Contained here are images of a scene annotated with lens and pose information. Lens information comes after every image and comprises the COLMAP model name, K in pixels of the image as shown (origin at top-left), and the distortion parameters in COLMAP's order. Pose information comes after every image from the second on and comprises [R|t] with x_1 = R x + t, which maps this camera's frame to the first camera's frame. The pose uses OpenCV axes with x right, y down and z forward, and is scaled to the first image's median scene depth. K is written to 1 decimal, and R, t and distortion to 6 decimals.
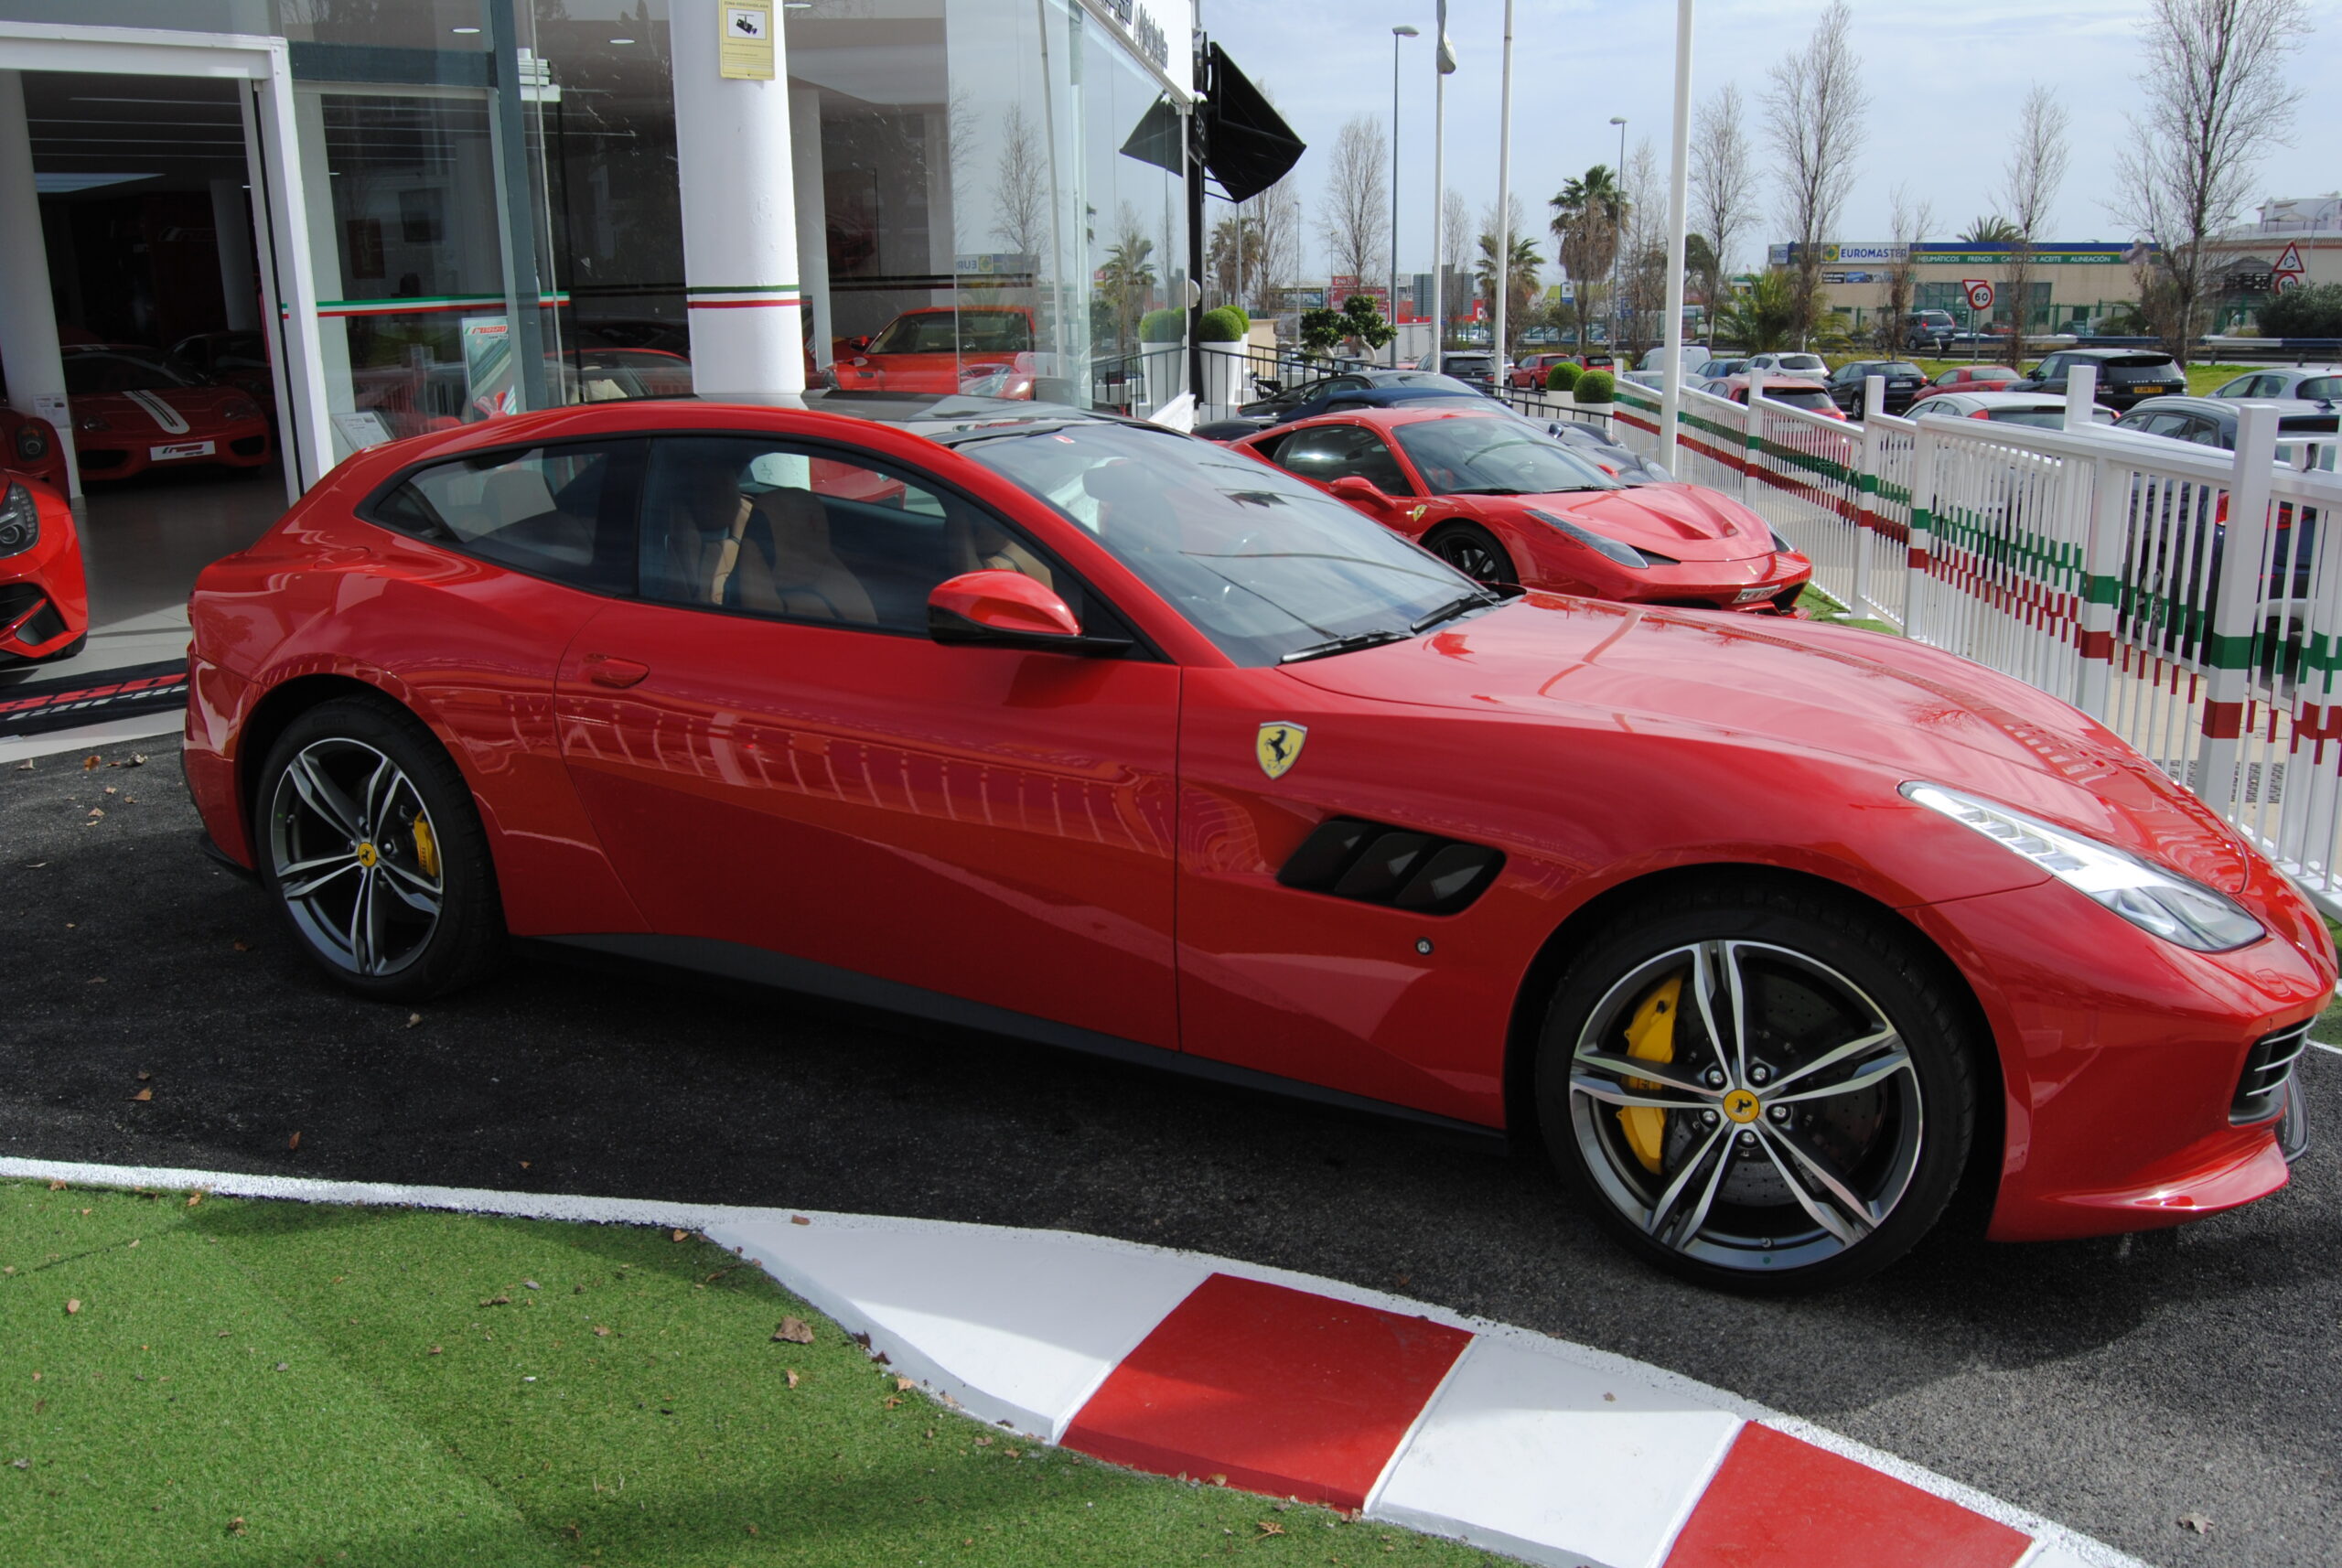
lens RADIAL K [[1826.3, 0, 1162.5], [0, 1826.3, 784.3], [0, 0, 1]] dist [-0.073749, -0.020815]
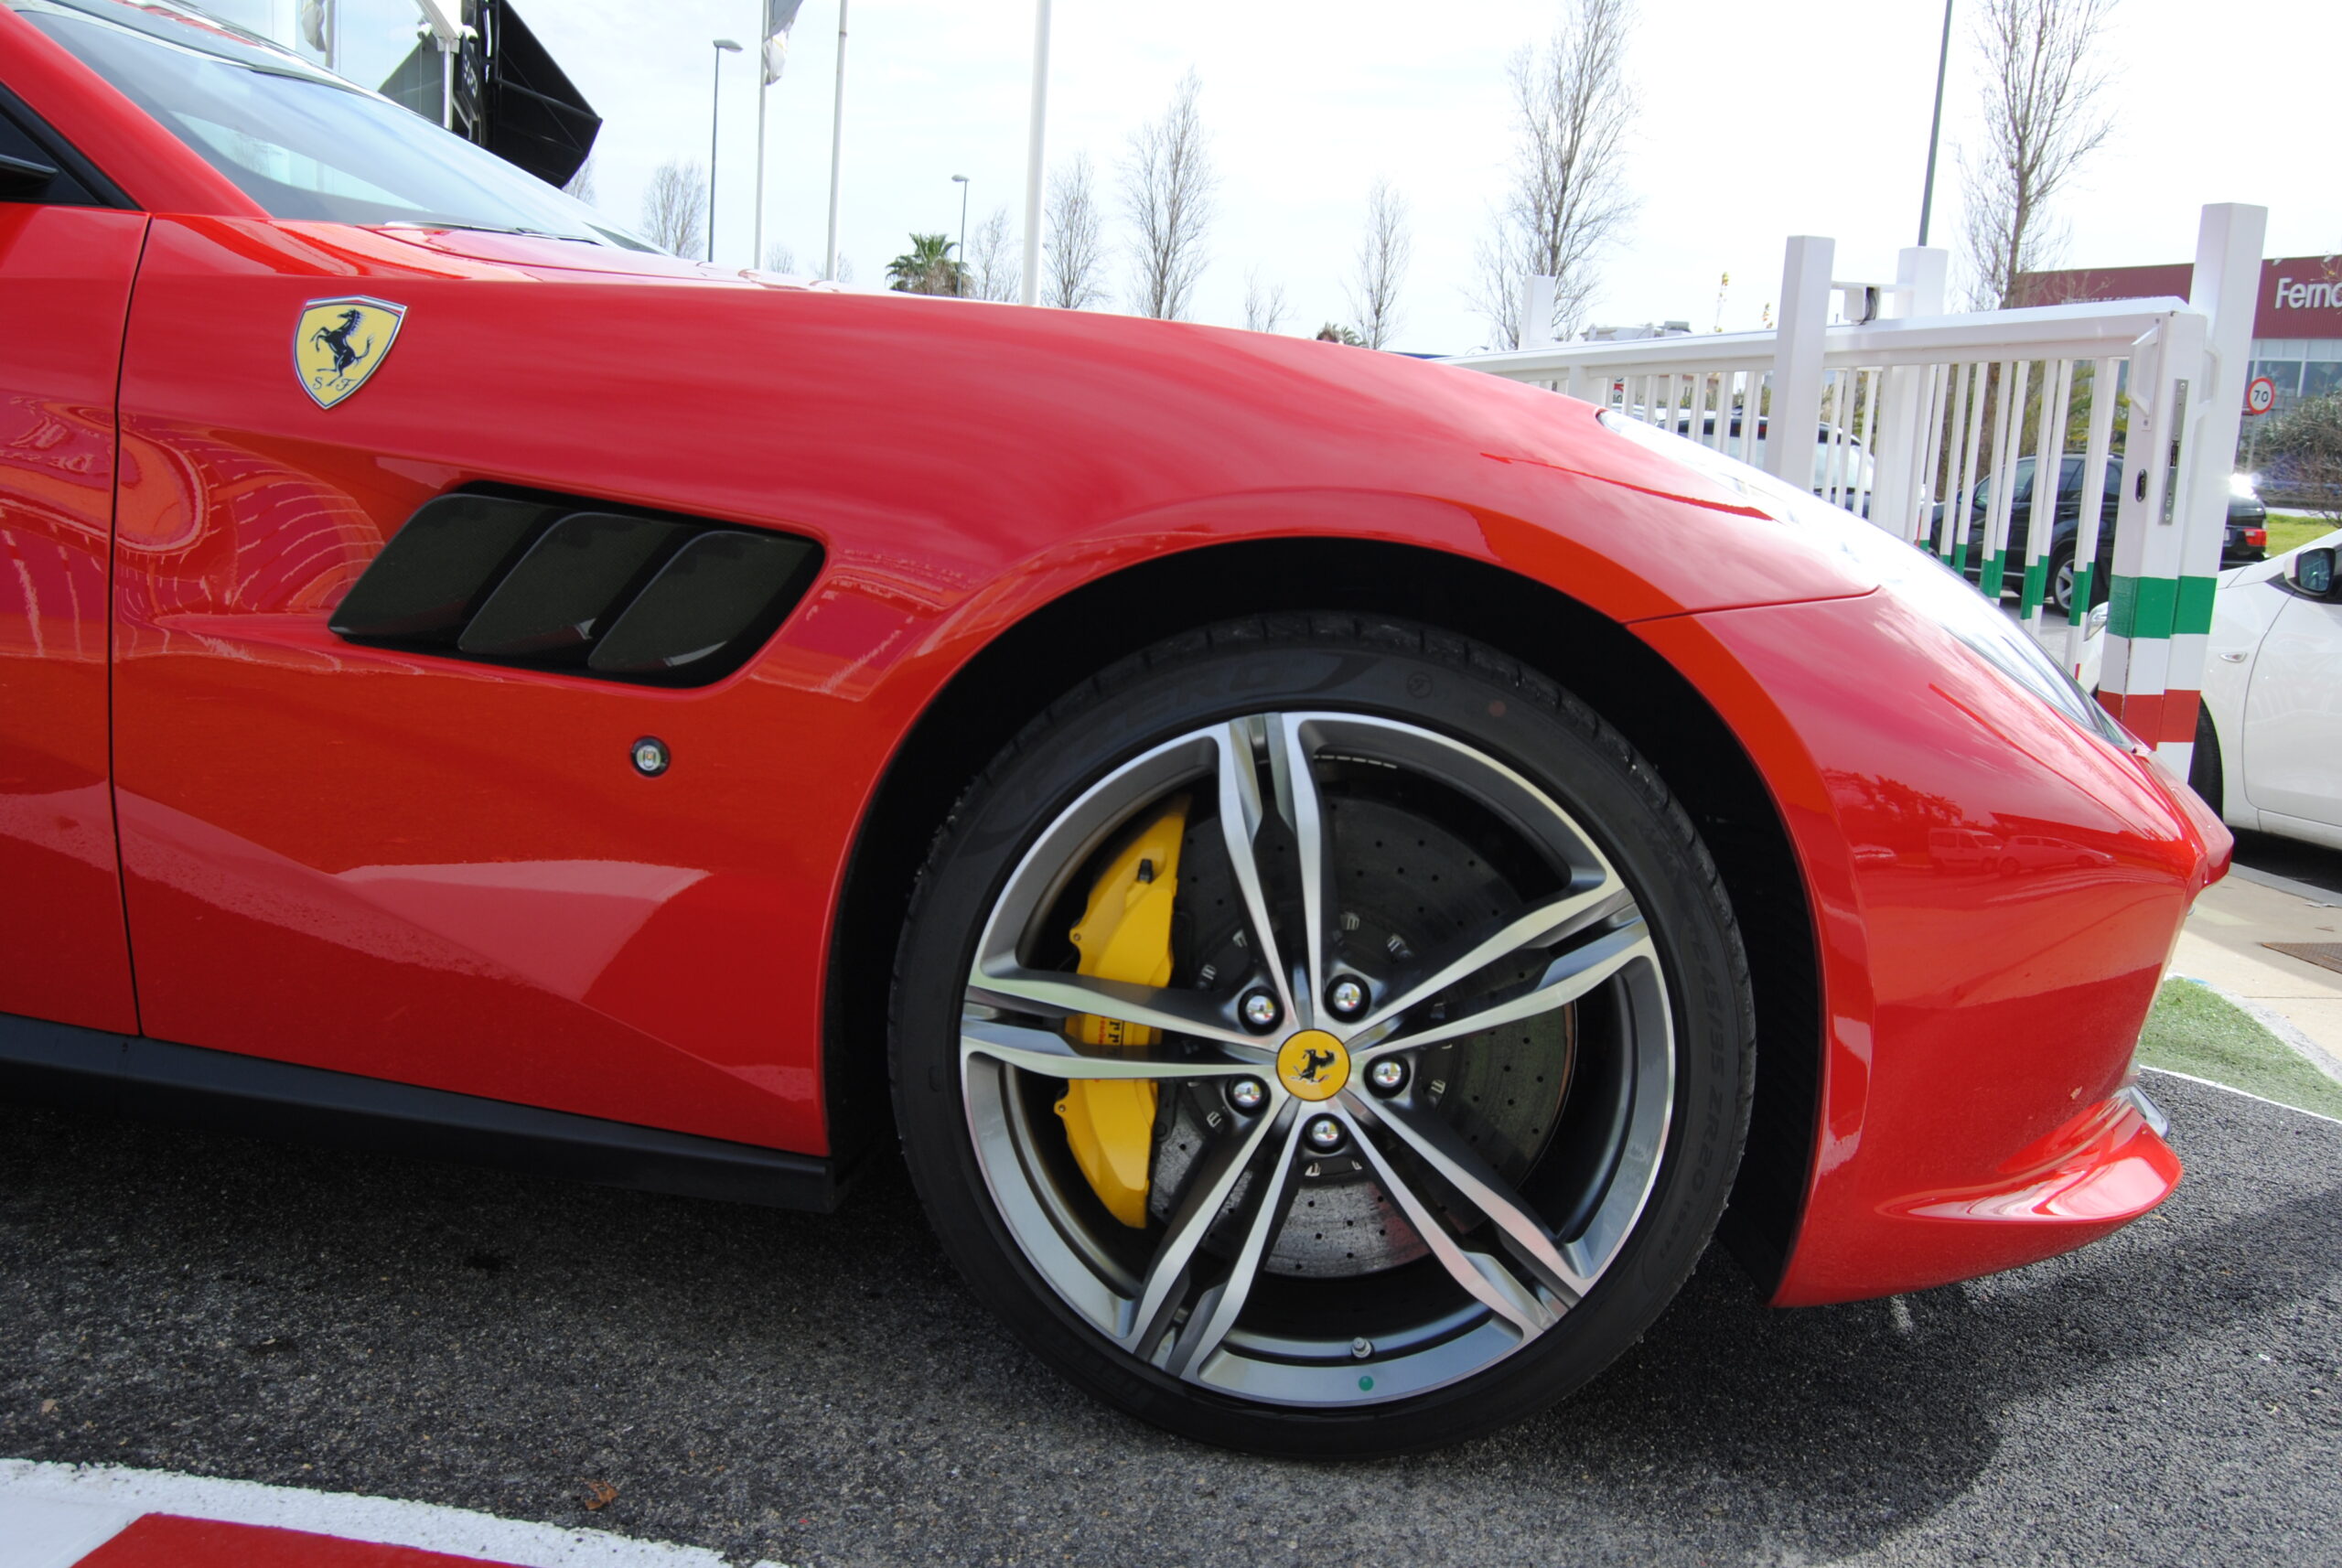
lens RADIAL K [[2042.5, 0, 1175.0], [0, 2042.5, 775.0], [0, 0, 1]] dist [-0.089553, 0.030316]
pose [[0.938531, 0.011804, 0.344994, 0.089610], [0.011513, 0.997789, -0.065460, 0.127433], [-0.345004, 0.065408, 0.936320, 0.464633]]
